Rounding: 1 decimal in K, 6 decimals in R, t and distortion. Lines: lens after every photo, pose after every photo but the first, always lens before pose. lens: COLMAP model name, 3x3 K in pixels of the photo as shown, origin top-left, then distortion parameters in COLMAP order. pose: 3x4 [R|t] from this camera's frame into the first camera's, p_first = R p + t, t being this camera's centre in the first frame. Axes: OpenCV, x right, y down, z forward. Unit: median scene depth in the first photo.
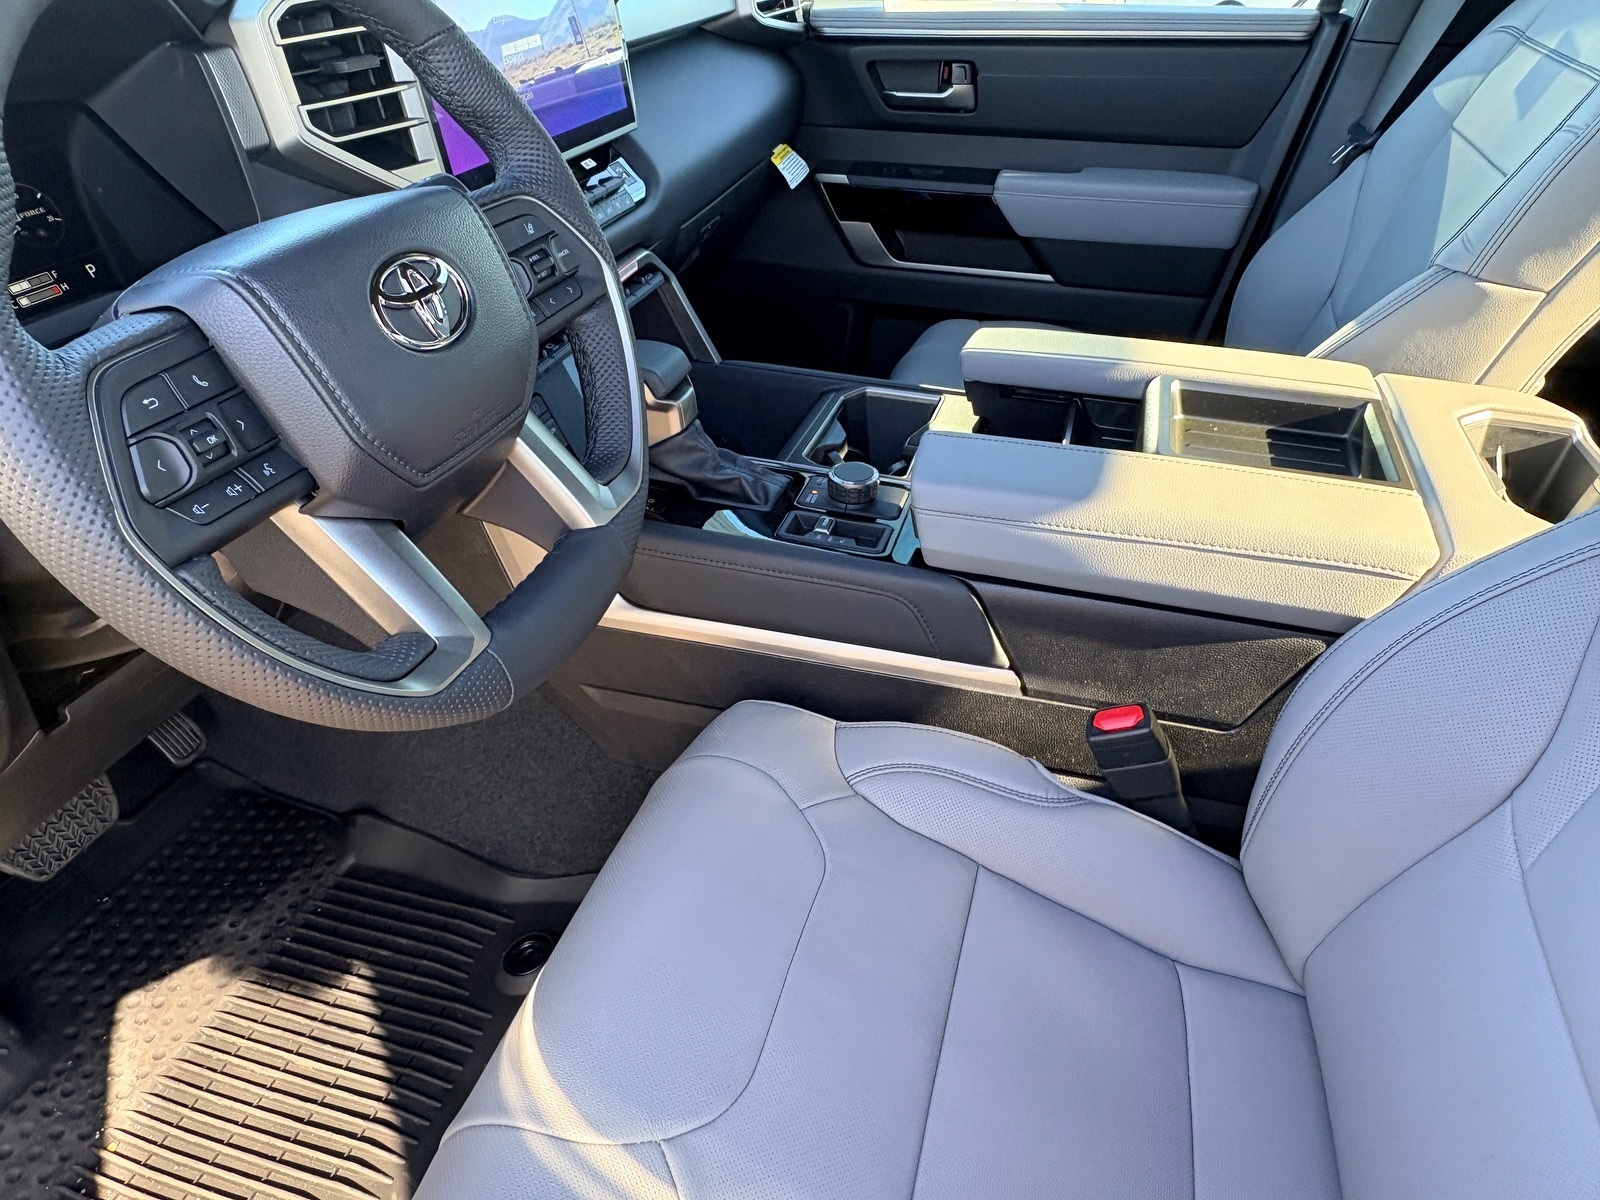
lens RADIAL K [[1038.8, 0, 800.0], [0, 1038.8, 600.0], [0, 0, 1]] dist [0.002975, 0.002449]
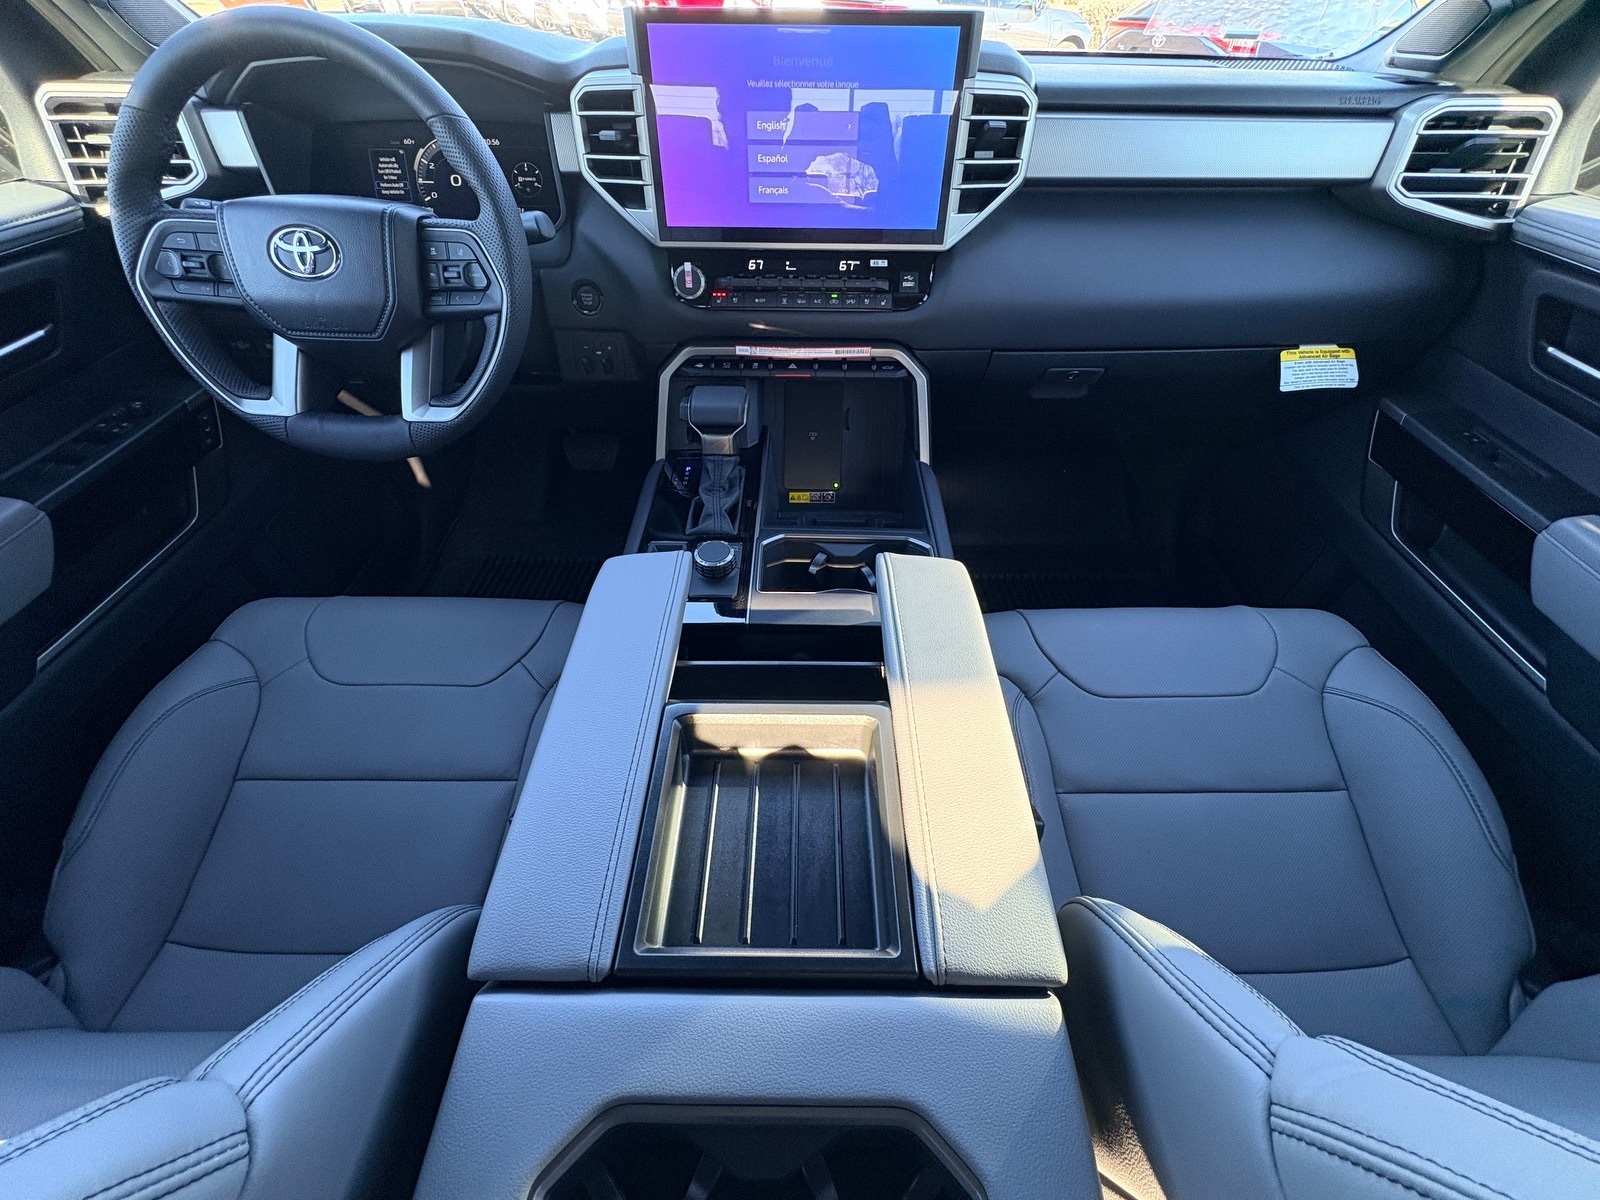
lens RADIAL K [[639.9, 0, 800.0], [0, 639.9, 600.0], [0, 0, 1]] dist [-0.000811, -0.000019]
pose [[0.281623, 0.673668, -0.683271, 0.537529], [-0.550481, 0.696684, 0.460002, -0.413312], [0.785913, 0.246581, 0.567044, 0.554060]]
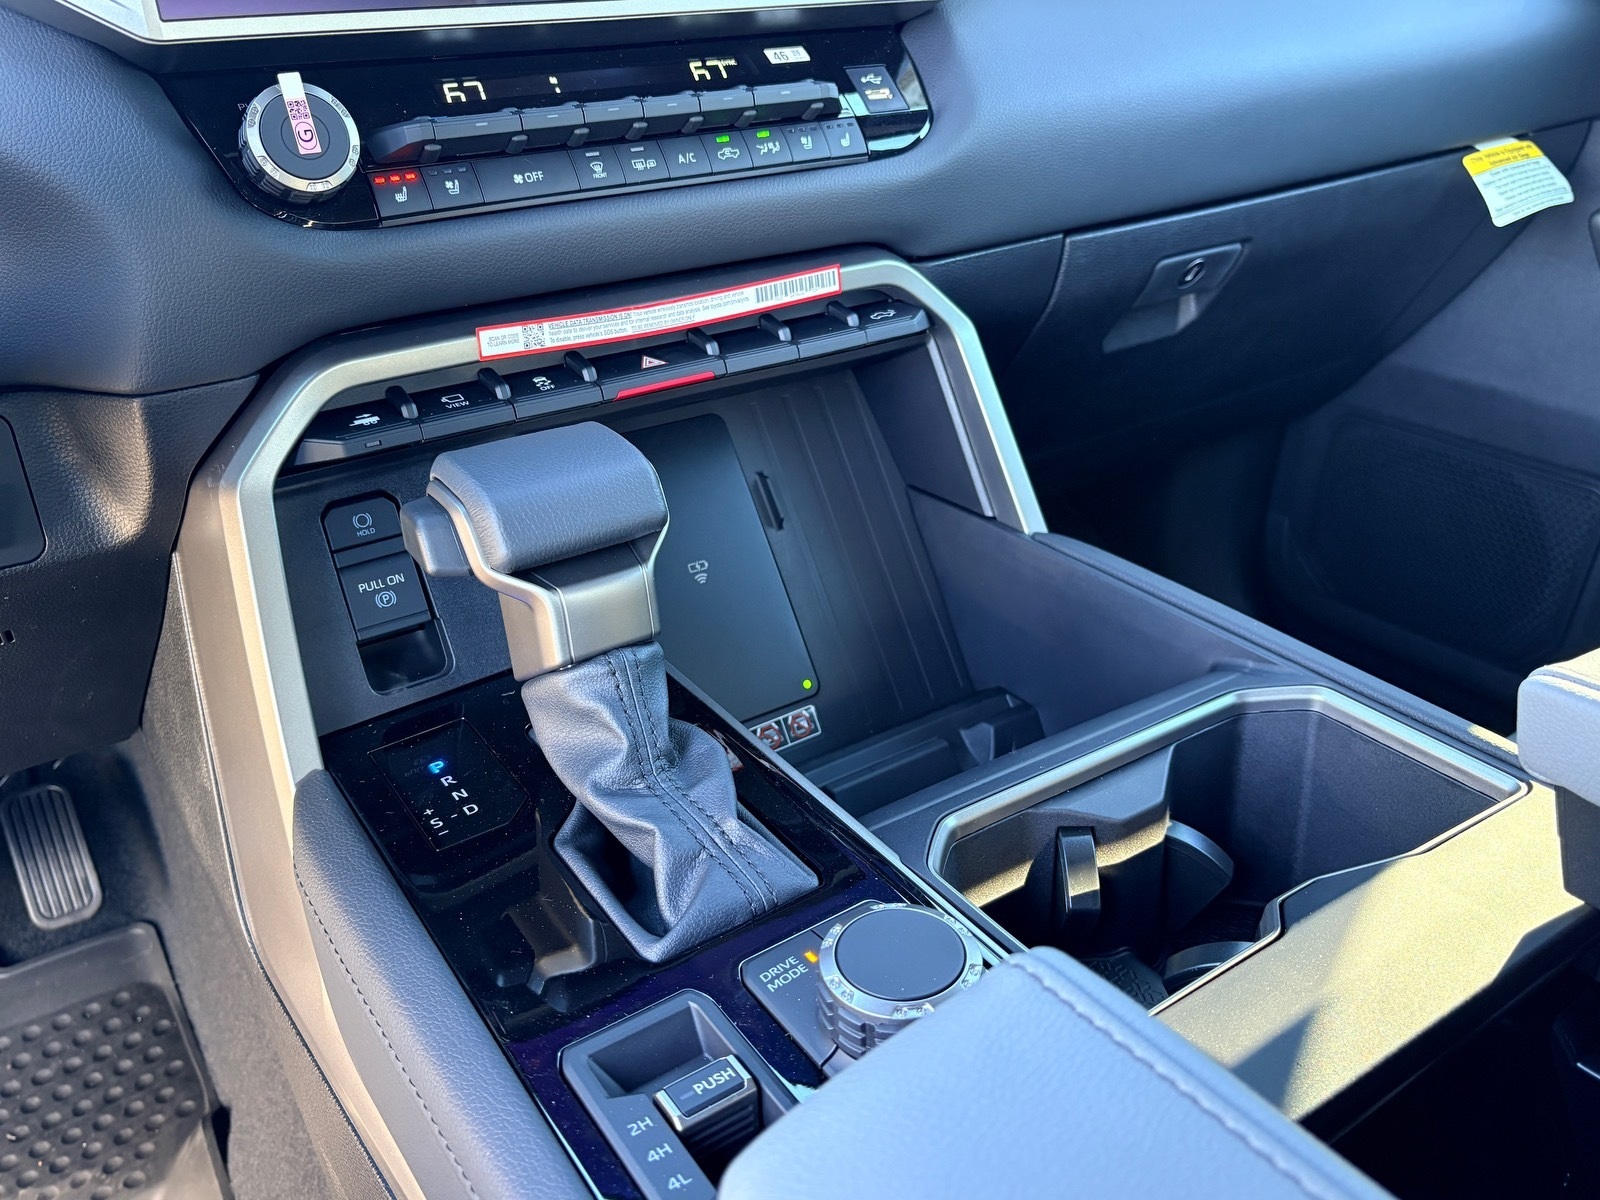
lens RADIAL K [[1323.2, 0, 800.0], [0, 1323.2, 600.0], [0, 0, 1]] dist [0.007102, 0.007931]
pose [[0.775973, 0.254769, -0.577026, 0.190042], [-0.330237, 0.943497, -0.027522, -0.167955], [0.537411, 0.211911, 0.816262, 0.542506]]
